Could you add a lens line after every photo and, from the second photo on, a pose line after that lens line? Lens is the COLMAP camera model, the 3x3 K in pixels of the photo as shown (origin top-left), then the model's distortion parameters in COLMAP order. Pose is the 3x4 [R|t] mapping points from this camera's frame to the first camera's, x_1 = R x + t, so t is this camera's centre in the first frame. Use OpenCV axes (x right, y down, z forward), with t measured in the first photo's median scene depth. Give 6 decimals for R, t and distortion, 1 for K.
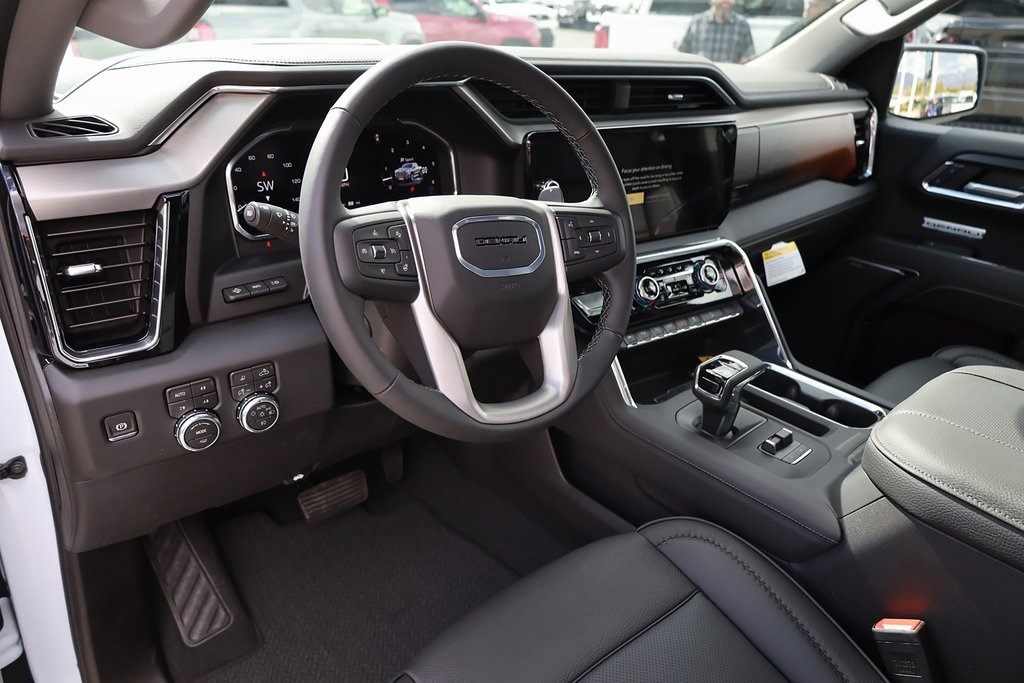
lens RADIAL K [[696.9, 0, 512.0], [0, 696.9, 341.5], [0, 0, 1]] dist [-0.006683, -0.002882]
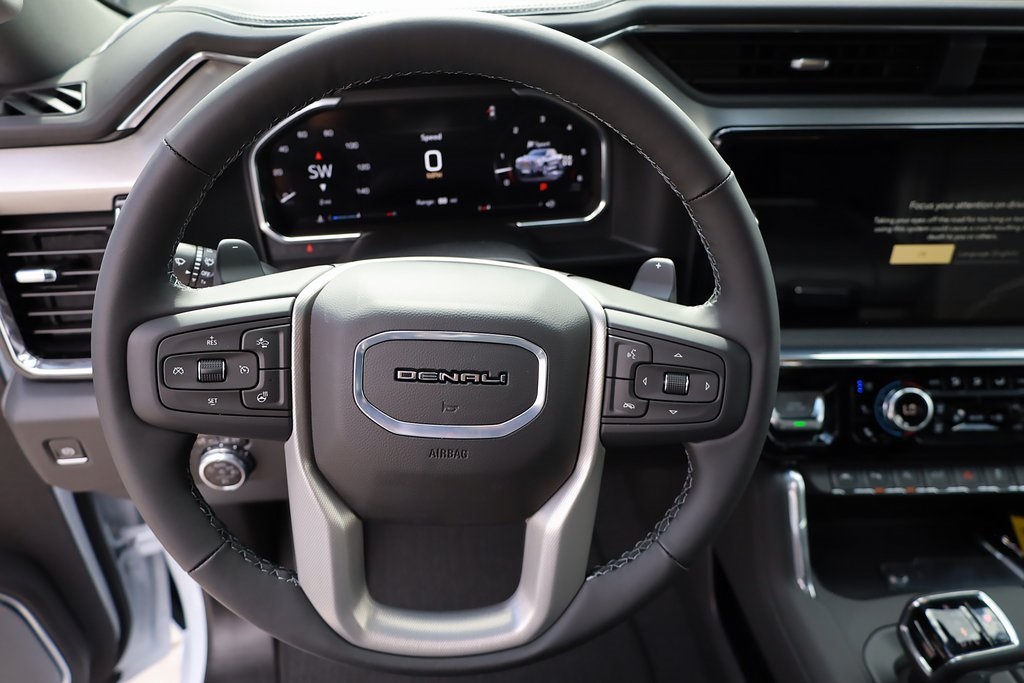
lens RADIAL K [[696.1, 0, 512.0], [0, 696.1, 341.5], [0, 0, 1]] dist [-0.015558, -0.001463]
pose [[0.825775, 0.281998, -0.488439, 0.214837], [-0.192679, 0.954976, 0.225601, -0.224422], [0.530066, -0.092184, 0.842931, 0.391570]]
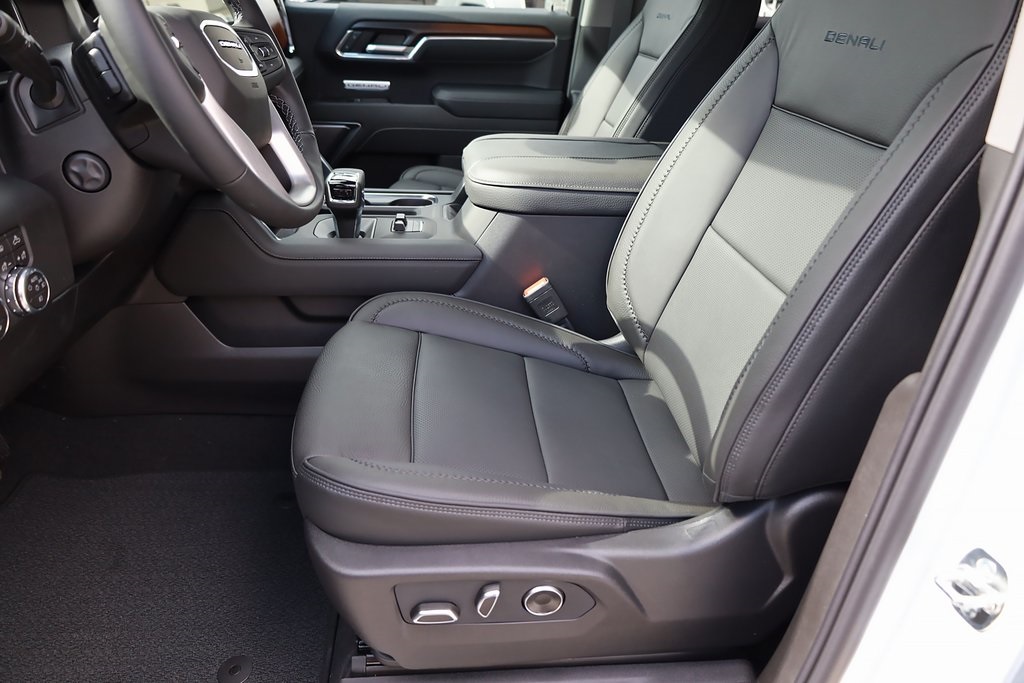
lens RADIAL K [[696.1, 0, 512.0], [0, 696.1, 341.5], [0, 0, 1]] dist [-0.015558, -0.001463]
pose [[0.591193, -0.376096, 0.713472, -0.498284], [0.320964, 0.921263, 0.219675, 0.128800], [-0.739914, 0.099129, 0.665357, 0.012429]]
